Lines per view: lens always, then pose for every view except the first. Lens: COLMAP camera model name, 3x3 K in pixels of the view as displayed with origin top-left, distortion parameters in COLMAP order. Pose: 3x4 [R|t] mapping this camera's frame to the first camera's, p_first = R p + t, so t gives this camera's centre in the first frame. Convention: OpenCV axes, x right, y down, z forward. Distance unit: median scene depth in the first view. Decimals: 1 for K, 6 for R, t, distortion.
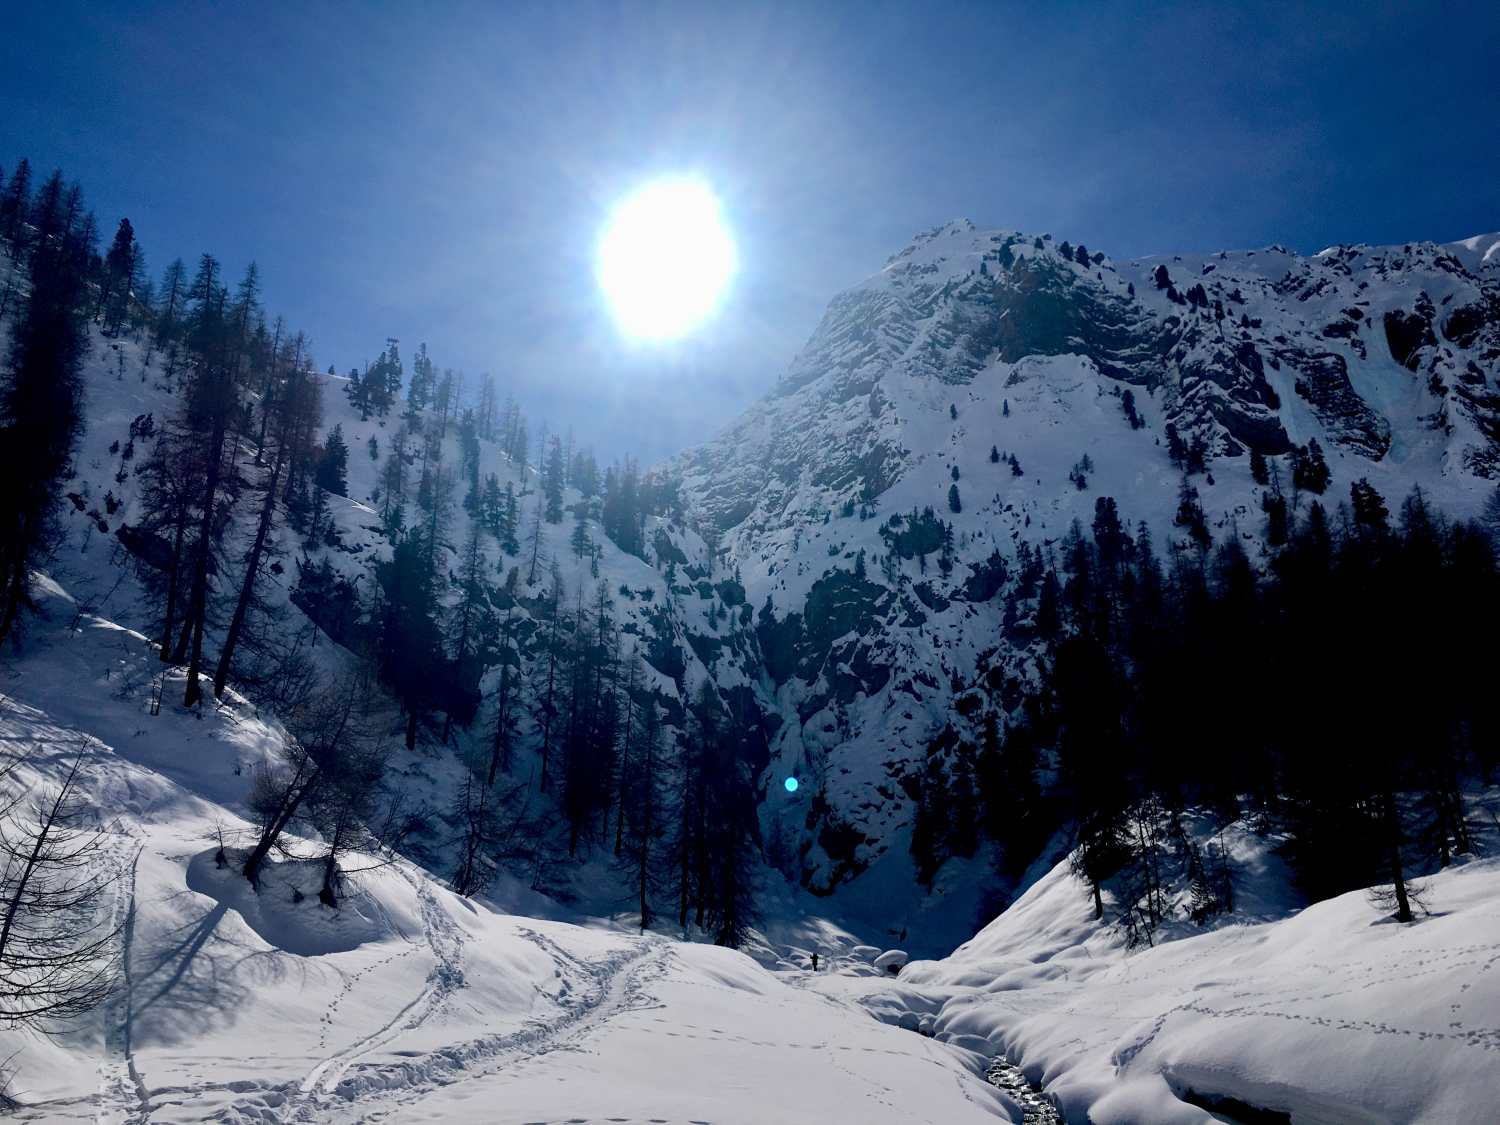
lens RADIAL K [[1202.6, 0, 750.0], [0, 1202.6, 562.5], [0, 0, 1]] dist [0.110708, 0.002626]
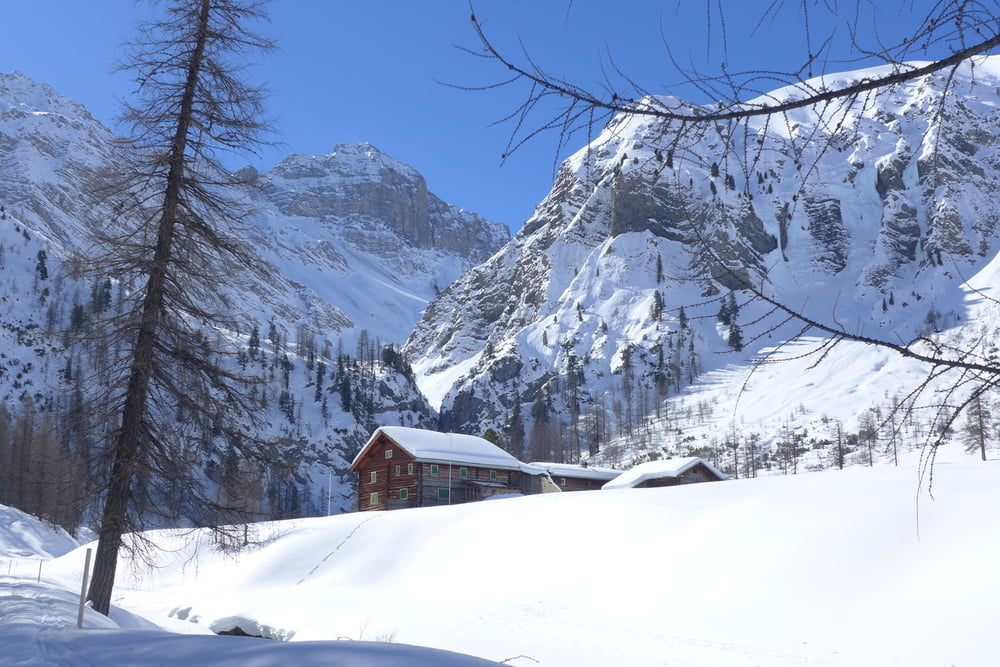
lens RADIAL K [[1208.6, 0, 500.0], [0, 1208.6, 333.5], [0, 0, 1]] dist [-0.030551, -0.036172]
pose [[0.966966, -0.054910, -0.248920, 0.464681], [0.087293, 0.988810, 0.120976, -0.241843], [0.239492, -0.138708, 0.960939, -0.740379]]
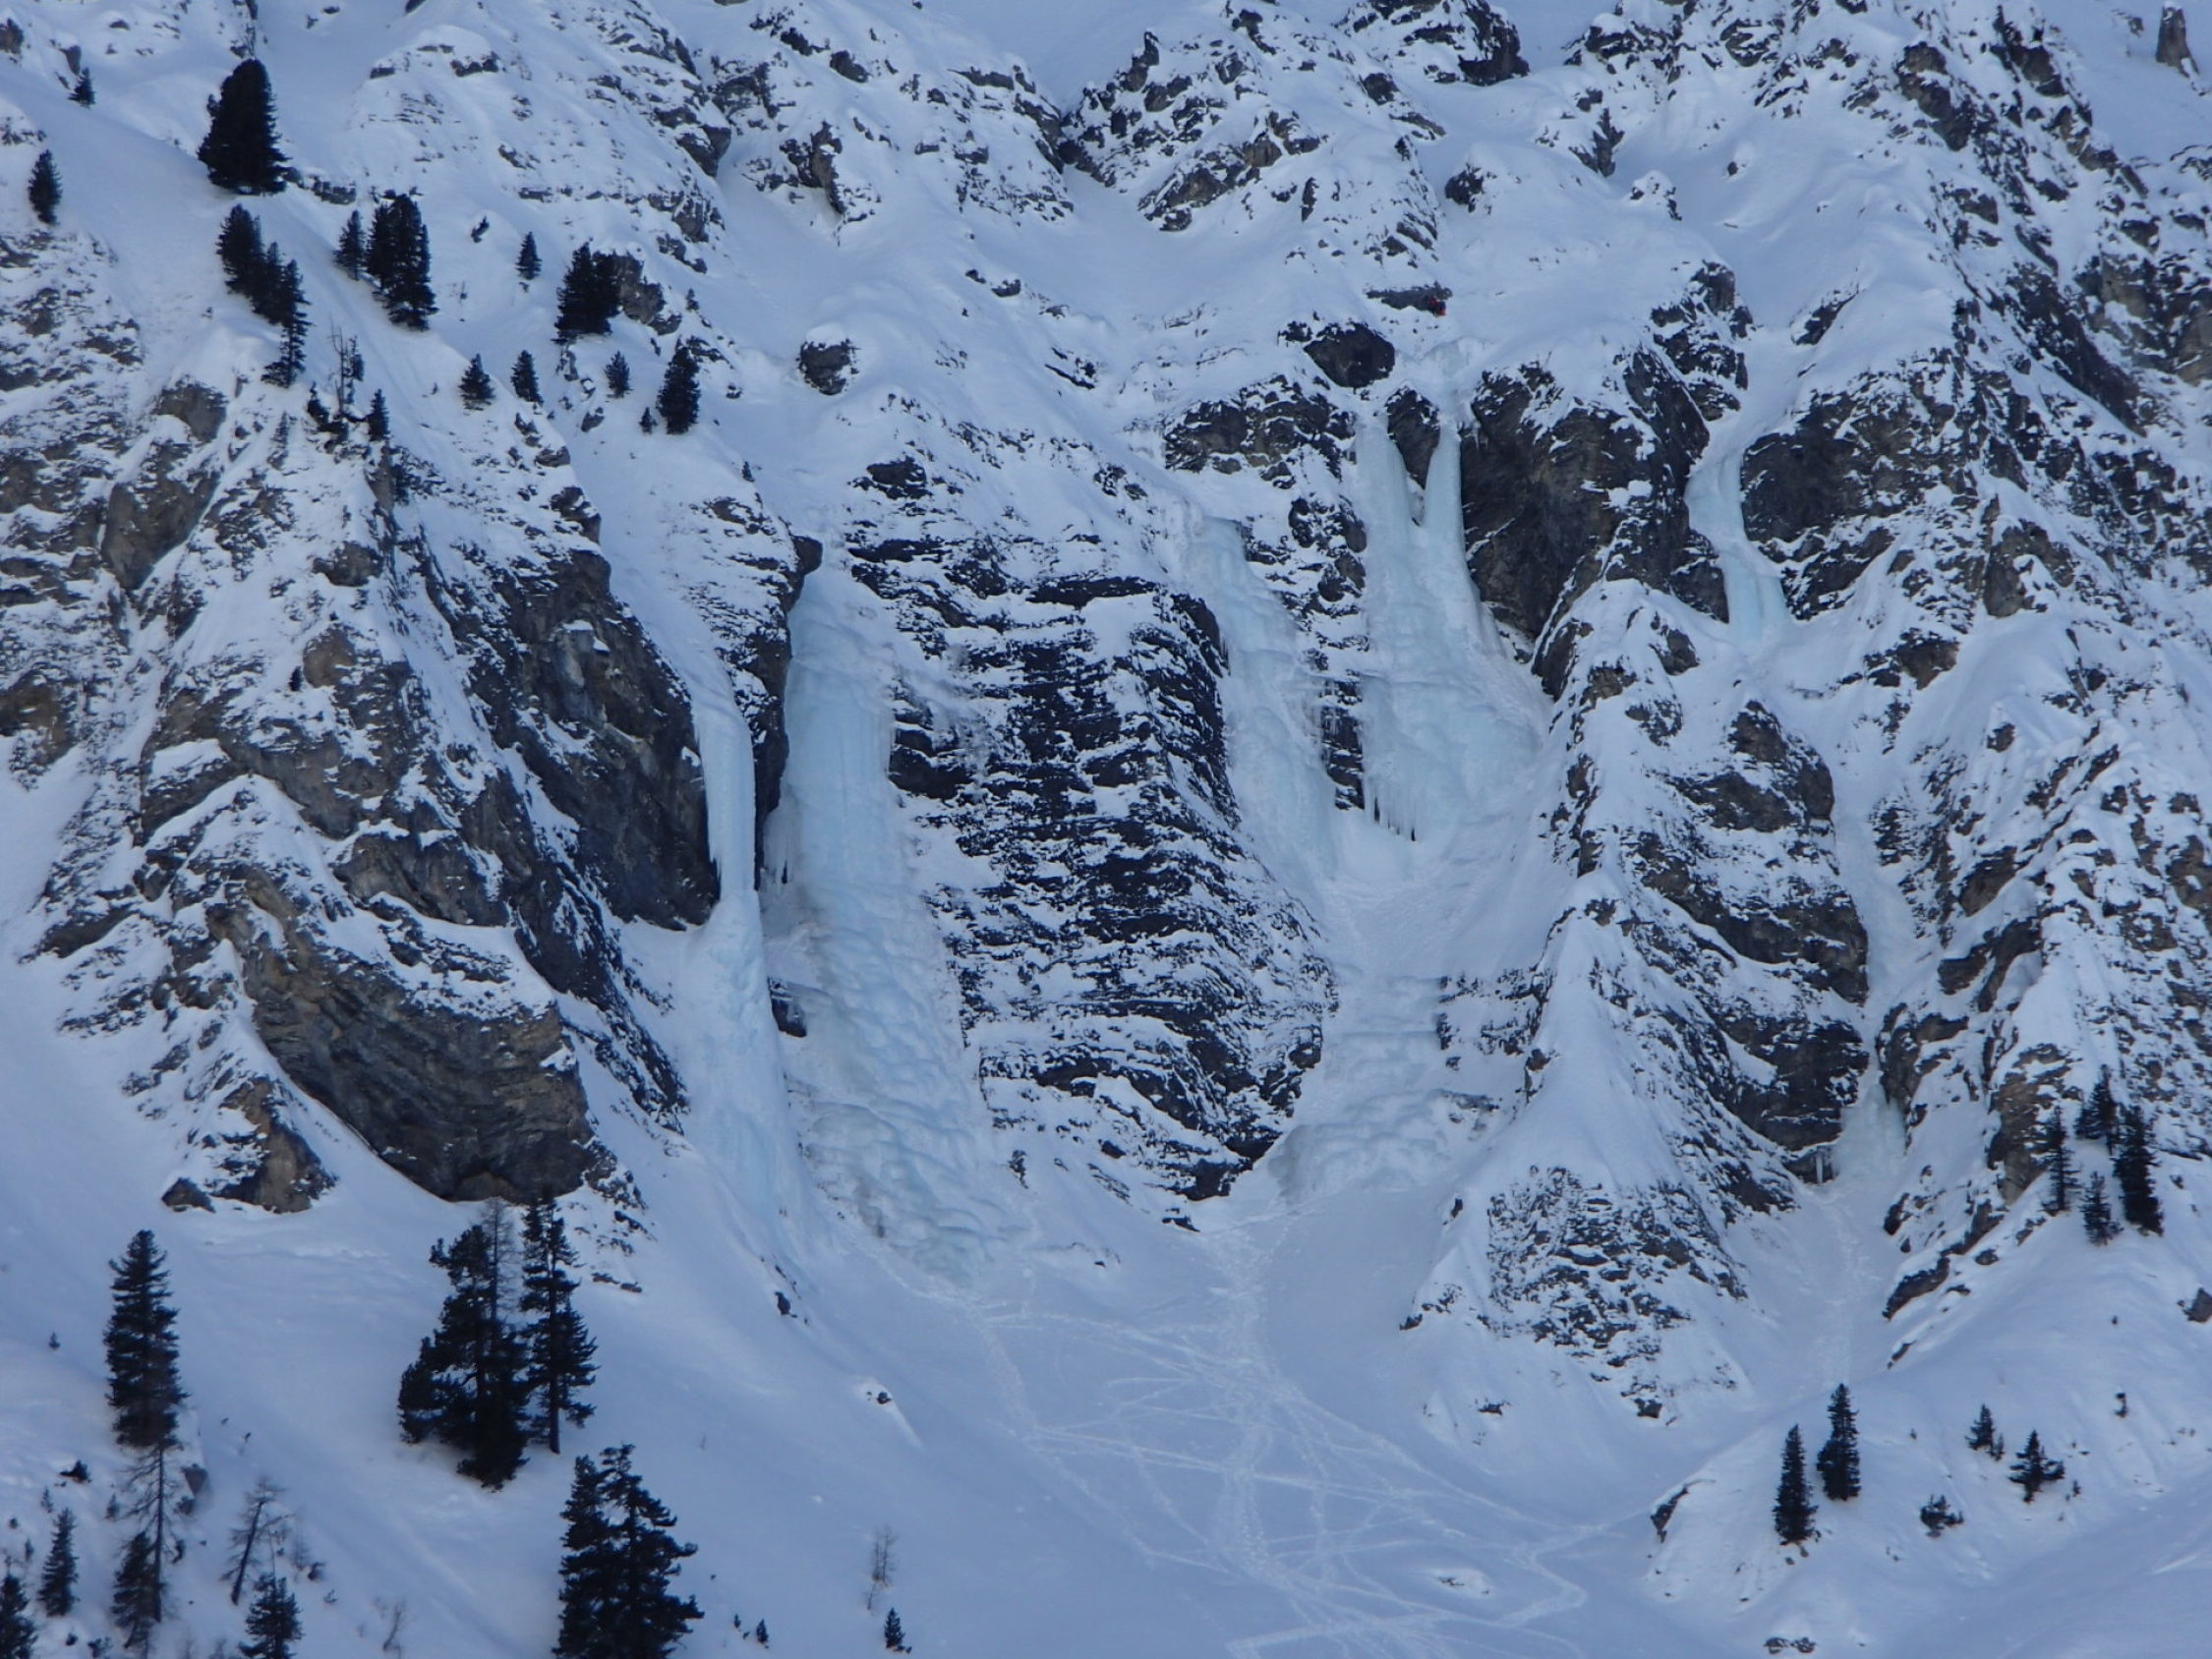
lens RADIAL K [[8969.8, 0, 1106.0], [0, 8969.8, 829.5], [0, 0, 1]] dist [-0.040095, 3.923703]
pose [[0.974415, 0.079966, 0.210051, 0.189123], [-0.079319, 0.996783, -0.011515, -0.122404], [-0.210296, -0.005440, 0.977623, -0.378305]]
